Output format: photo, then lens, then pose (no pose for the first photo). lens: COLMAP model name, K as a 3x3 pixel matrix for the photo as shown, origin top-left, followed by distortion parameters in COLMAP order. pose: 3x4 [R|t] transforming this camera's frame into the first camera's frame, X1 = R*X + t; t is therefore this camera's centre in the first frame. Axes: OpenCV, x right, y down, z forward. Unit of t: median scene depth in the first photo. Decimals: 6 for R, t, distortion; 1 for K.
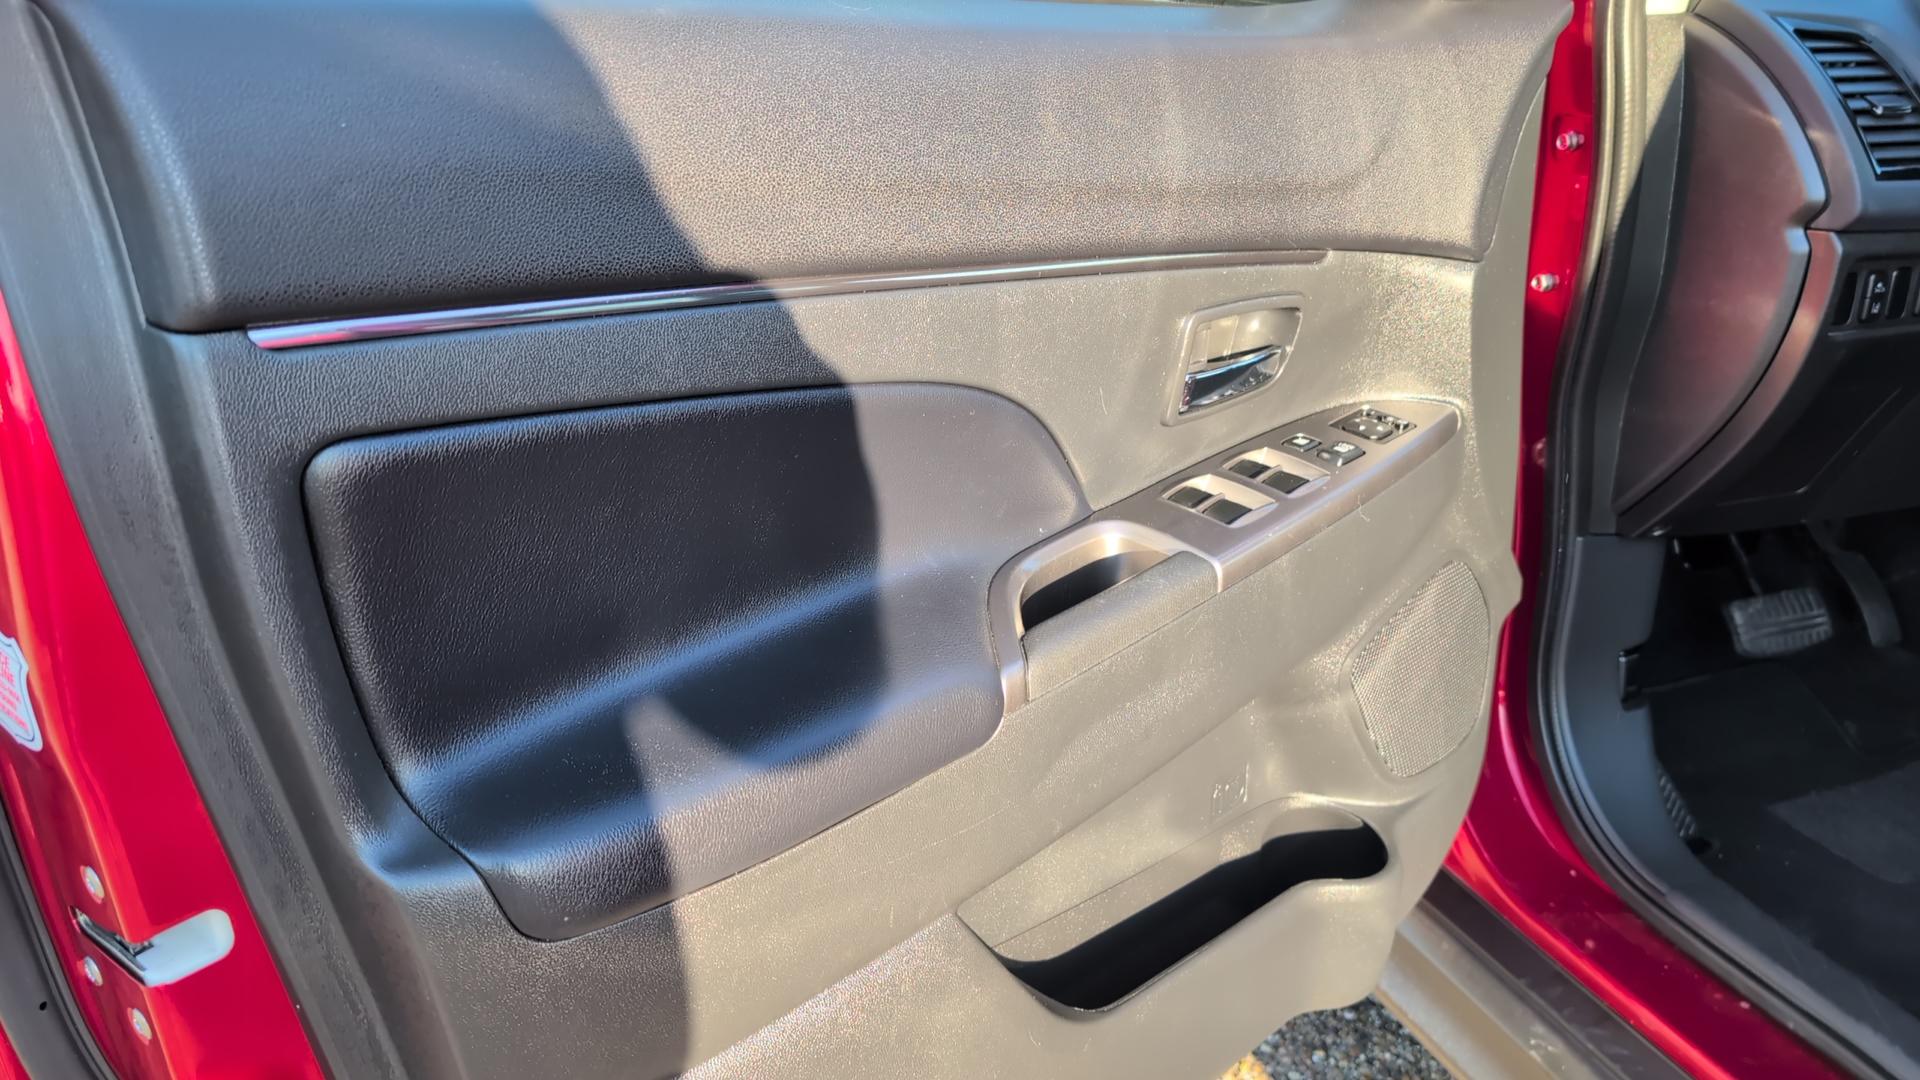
lens RADIAL K [[1617.2, 0, 958.9], [0, 1617.2, 543.5], [0, 0, 1]] dist [0.000307, -0.004324]
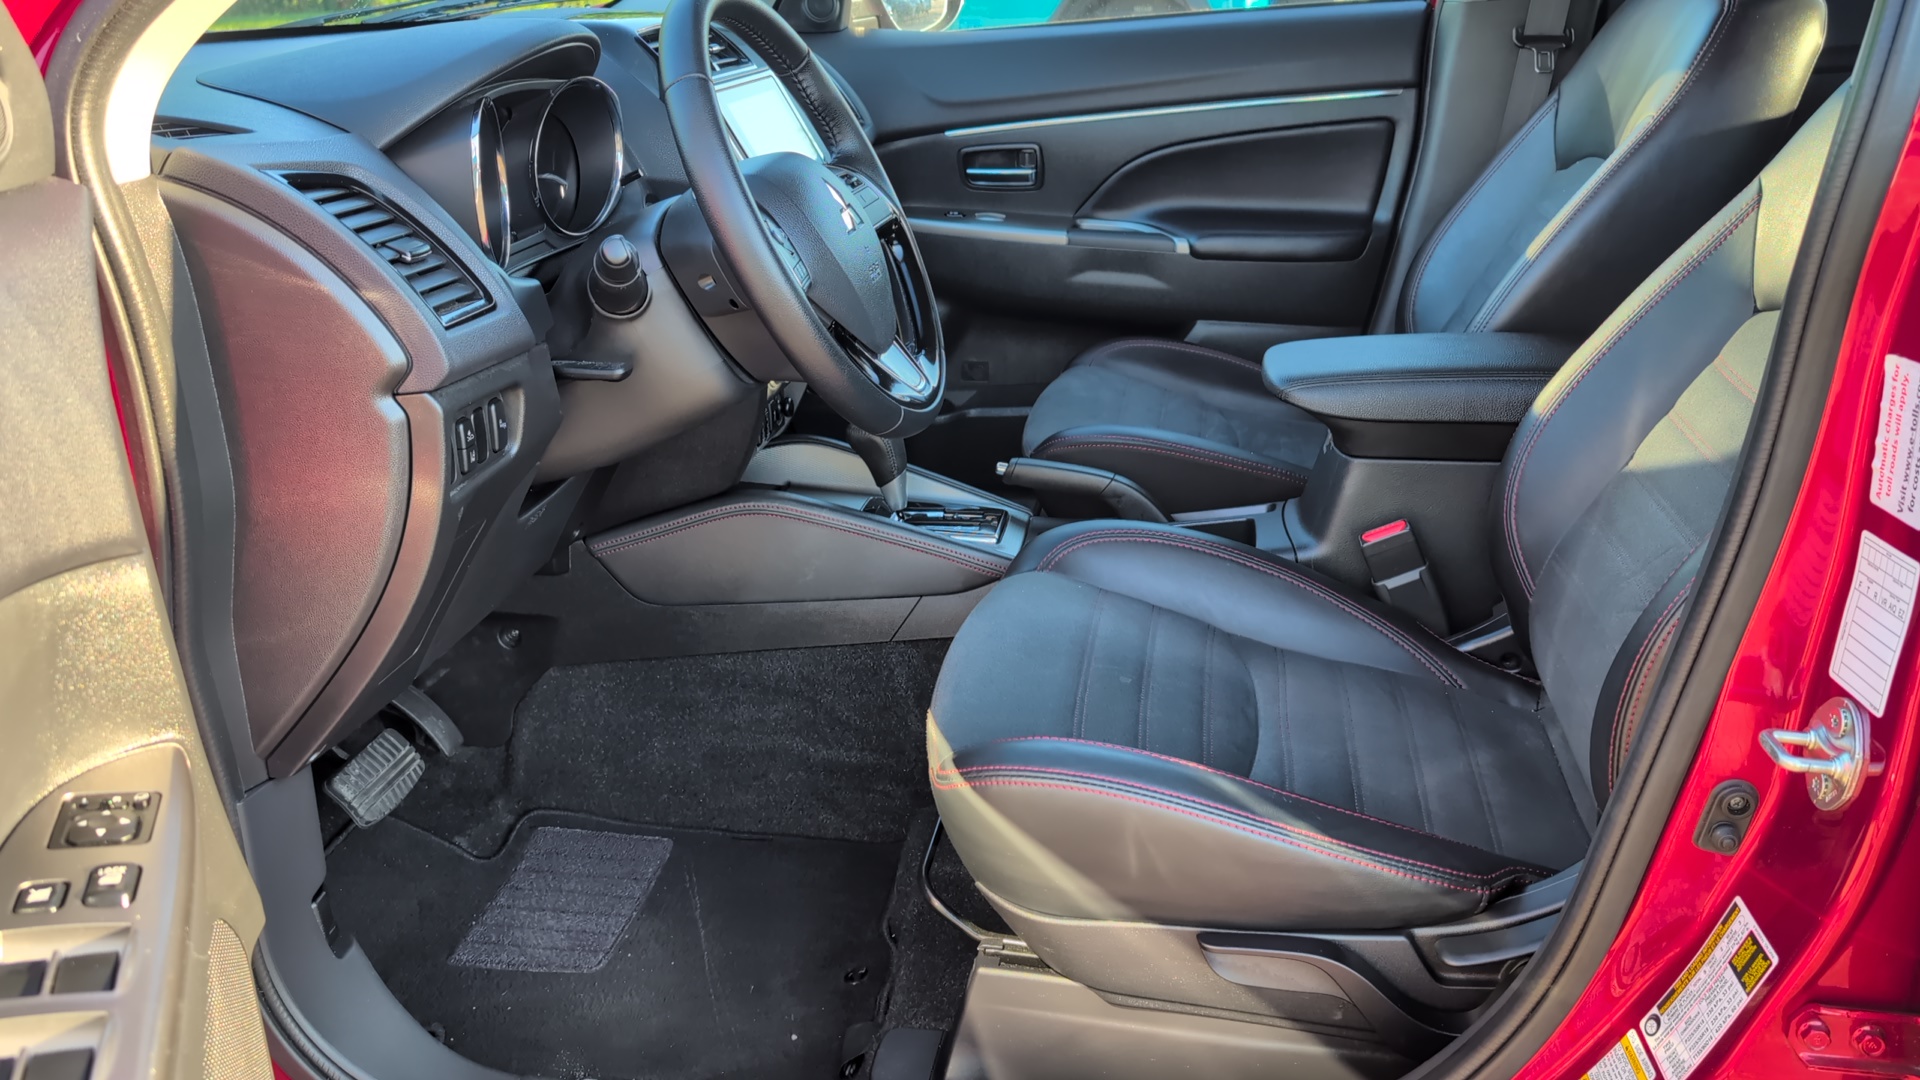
lens RADIAL K [[1617.2, 0, 960.6], [0, 1617.2, 536.1], [0, 0, 1]] dist [0.000307, -0.004324]
pose [[0.476036, -0.296830, 0.827817, -0.092001], [0.336566, 0.931144, 0.140338, -0.141594], [-0.812473, 0.211809, 0.543161, 0.272702]]
